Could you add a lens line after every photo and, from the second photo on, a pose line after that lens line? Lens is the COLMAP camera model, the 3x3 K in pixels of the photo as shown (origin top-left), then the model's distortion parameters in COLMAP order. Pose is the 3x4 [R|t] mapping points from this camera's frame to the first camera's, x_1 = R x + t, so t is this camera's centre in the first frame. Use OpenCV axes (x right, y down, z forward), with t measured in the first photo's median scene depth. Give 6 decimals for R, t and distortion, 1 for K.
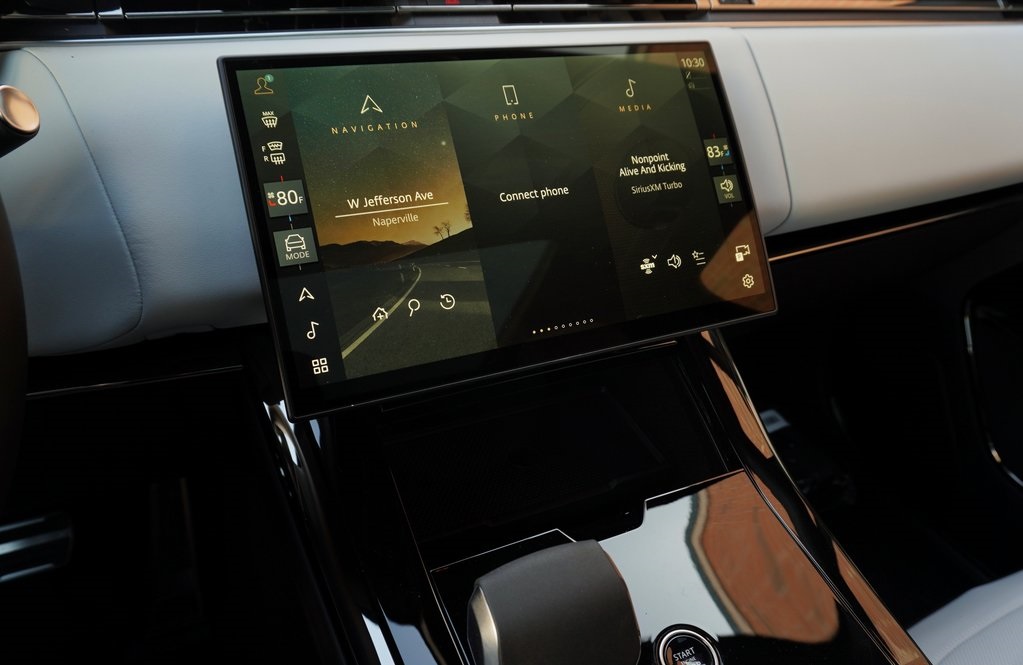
lens RADIAL K [[735.8, 0, 508.8], [0, 735.8, 333.0], [0, 0, 1]] dist [-0.049769, -0.004537]
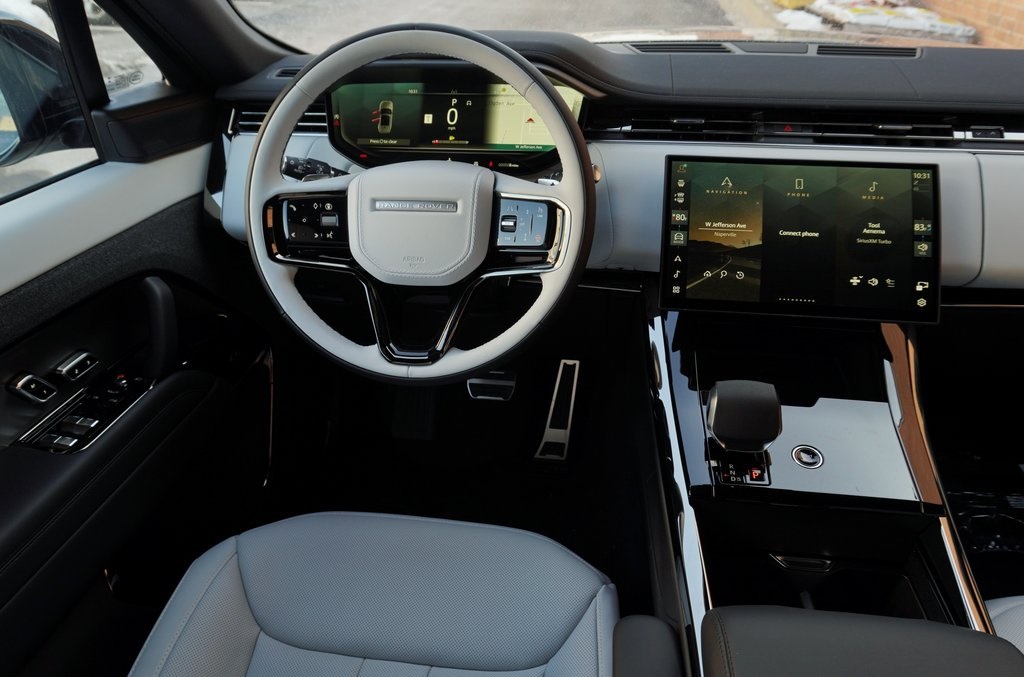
lens RADIAL K [[687.9, 0, 510.5], [0, 687.9, 344.8], [0, 0, 1]] dist [-0.022776, 0.018596]
pose [[0.845385, 0.235932, -0.479229, 0.364854], [-0.235716, 0.969864, 0.061665, 0.192527], [0.479336, 0.060832, 0.875521, -1.093991]]
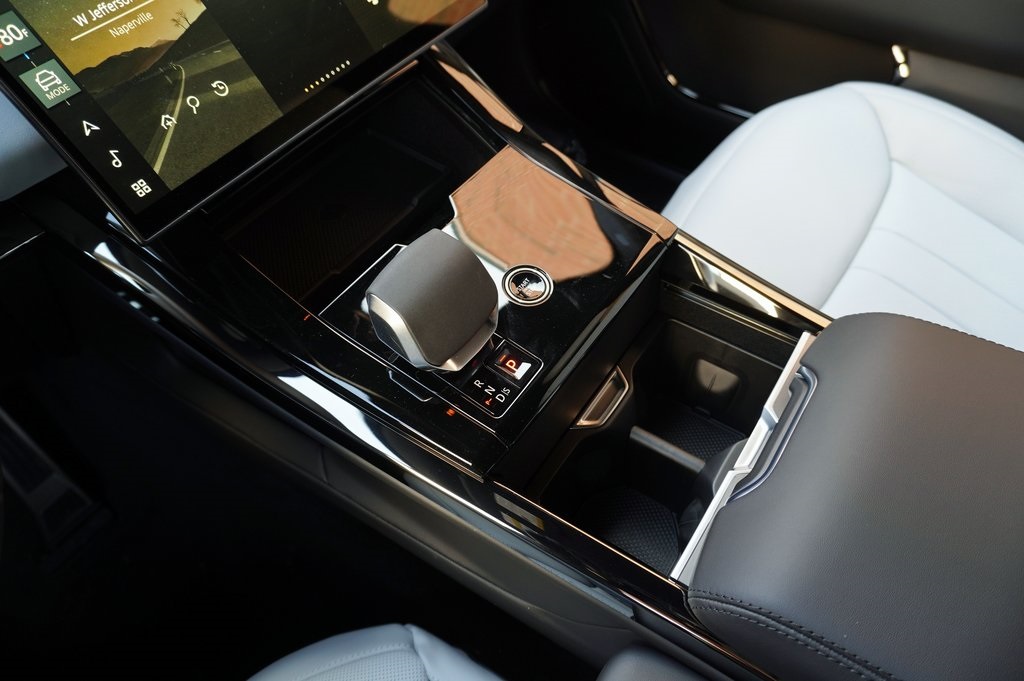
lens RADIAL K [[687.9, 0, 517.5], [0, 687.9, 344.4], [0, 0, 1]] dist [-0.022776, 0.018596]
pose [[0.859532, -0.445397, 0.250651, -0.127439], [0.328706, 0.857307, 0.396204, 0.024134], [-0.391353, -0.258159, 0.883288, -0.141217]]
